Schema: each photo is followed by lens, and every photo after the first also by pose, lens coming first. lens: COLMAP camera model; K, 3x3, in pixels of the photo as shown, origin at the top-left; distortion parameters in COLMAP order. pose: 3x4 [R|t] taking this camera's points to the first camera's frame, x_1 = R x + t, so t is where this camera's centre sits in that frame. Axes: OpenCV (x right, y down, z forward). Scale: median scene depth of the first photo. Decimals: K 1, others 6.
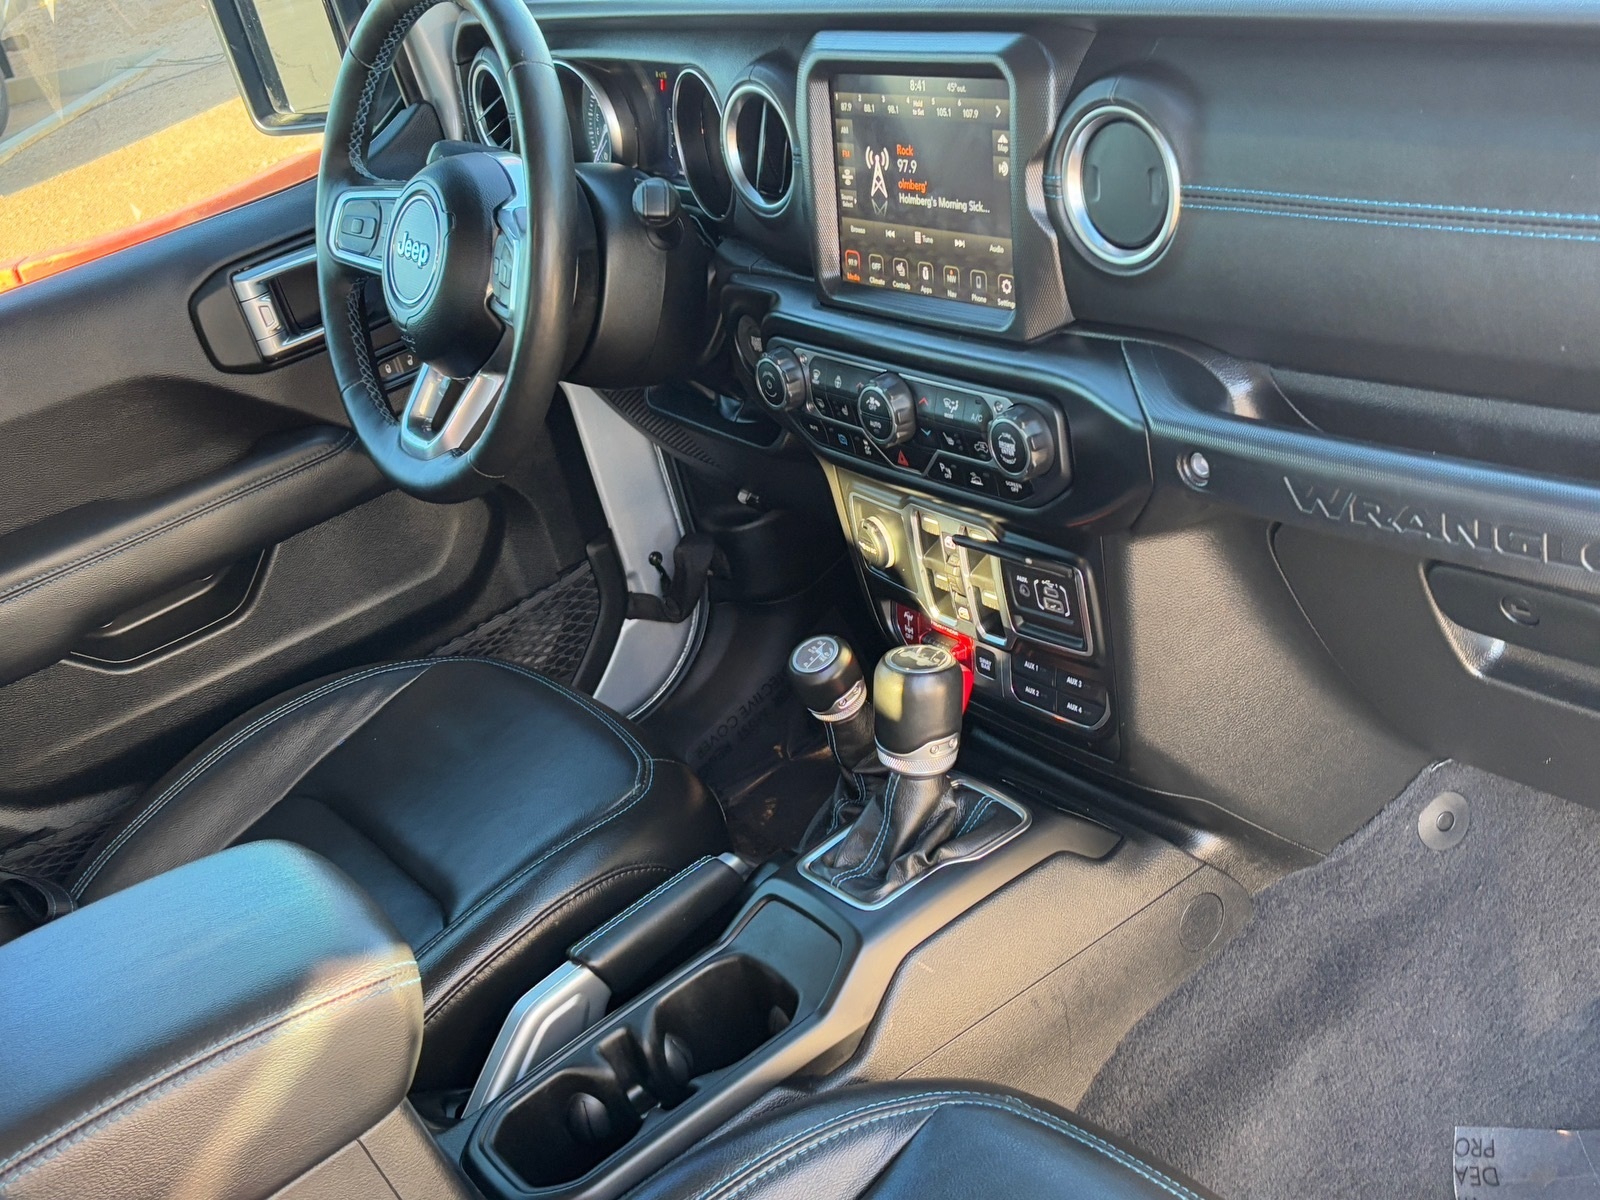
lens RADIAL K [[1855.4, 0, 801.1], [0, 1855.4, 601.2], [0, 0, 1]] dist [0.101342, 0.000000]
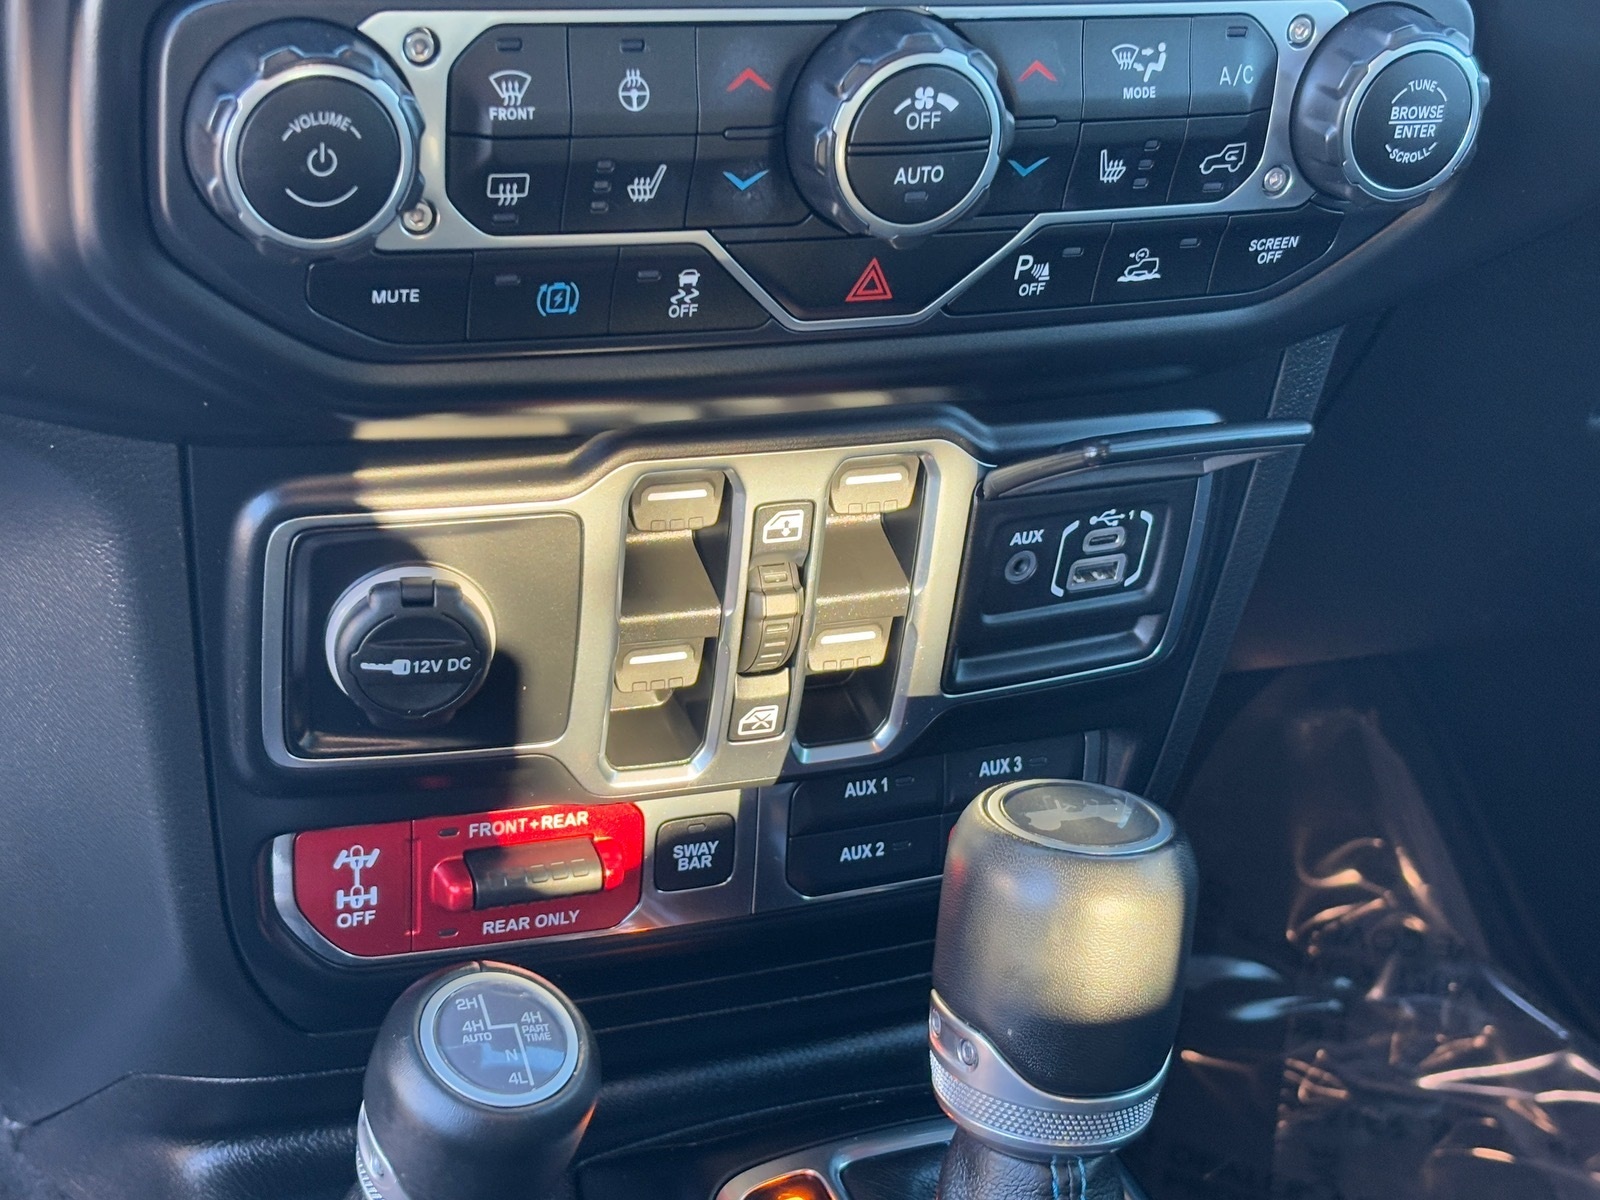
lens RADIAL K [[2588.8, 0, 801.2], [0, 2588.8, 609.9], [0, 0, 1]] dist [0.129924, 0.000000]
pose [[0.220100, -0.280039, 0.934416, -0.414454], [0.275588, 0.936735, 0.215820, -0.129170], [-0.935739, 0.210012, 0.283350, 0.917312]]
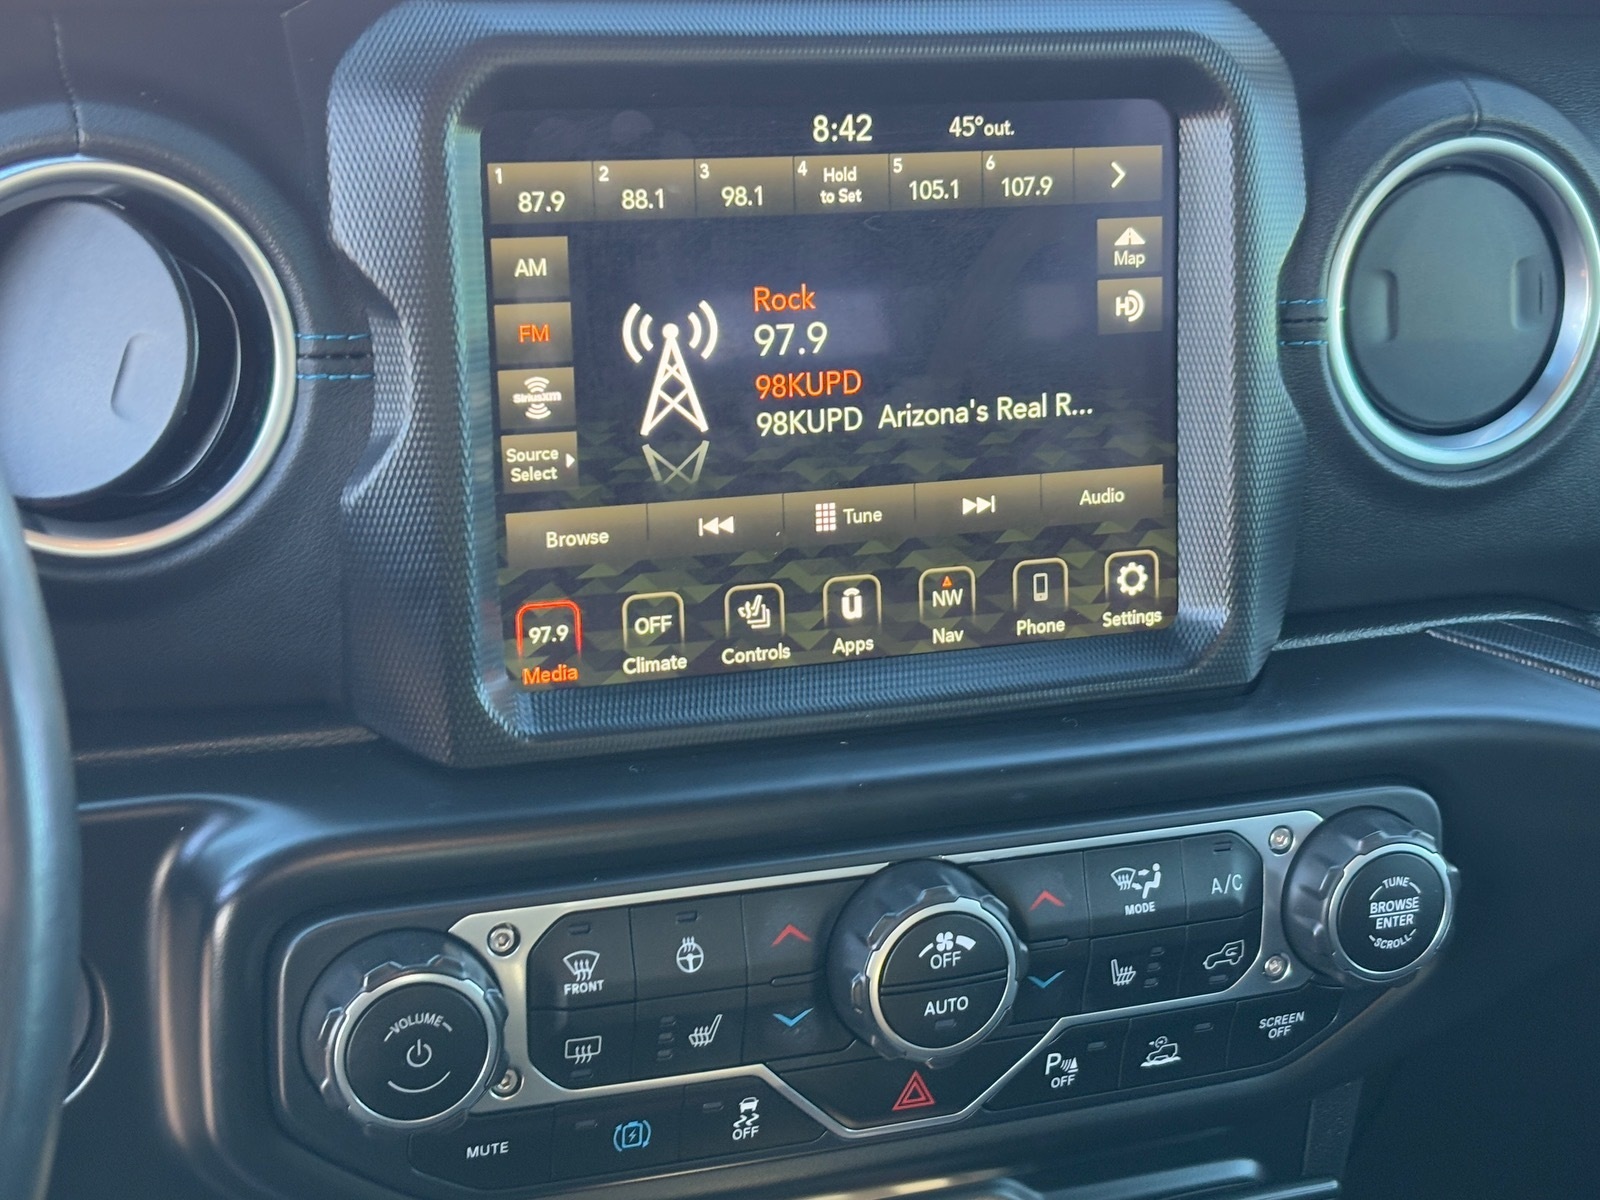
lens RADIAL K [[2588.8, 0, 807.7], [0, 2588.8, 596.4], [0, 0, 1]] dist [0.129924, 0.000000]
pose [[0.253689, -0.097071, 0.962403, -0.456198], [0.340434, 0.940254, 0.005099, -0.185033], [-0.905399, 0.326342, 0.271578, 0.869632]]
